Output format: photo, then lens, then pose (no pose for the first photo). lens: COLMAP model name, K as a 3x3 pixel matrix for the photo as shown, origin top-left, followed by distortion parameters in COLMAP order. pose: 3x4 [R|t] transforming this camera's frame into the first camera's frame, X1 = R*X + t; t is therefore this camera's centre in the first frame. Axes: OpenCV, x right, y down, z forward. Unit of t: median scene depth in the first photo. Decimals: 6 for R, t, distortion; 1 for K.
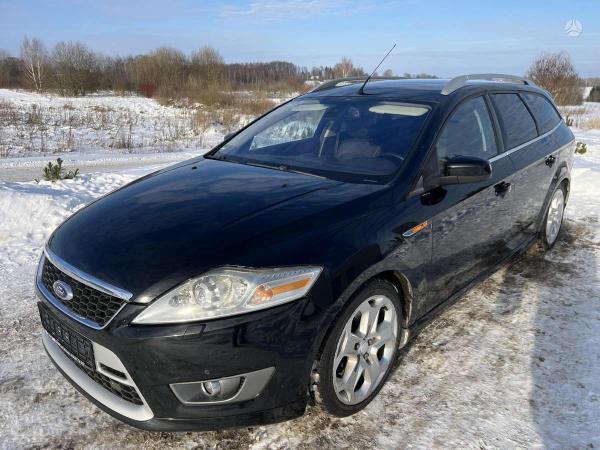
lens RADIAL K [[448.5, 0, 299.7], [0, 448.5, 224.5], [0, 0, 1]] dist [0.041903, -0.068460]
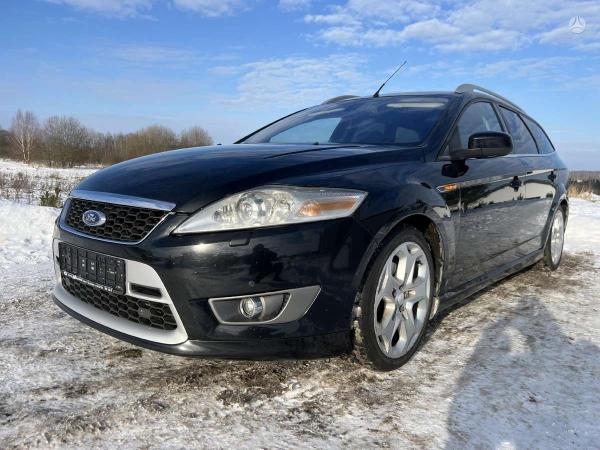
lens RADIAL K [[448.5, 0, 300.8], [0, 448.5, 225.6], [0, 0, 1]] dist [0.041903, -0.068460]
pose [[0.998525, 0.032654, 0.043380, -0.112149], [-0.024569, 0.984205, -0.175320, 0.283760], [-0.048420, 0.173996, 0.983555, 0.035017]]
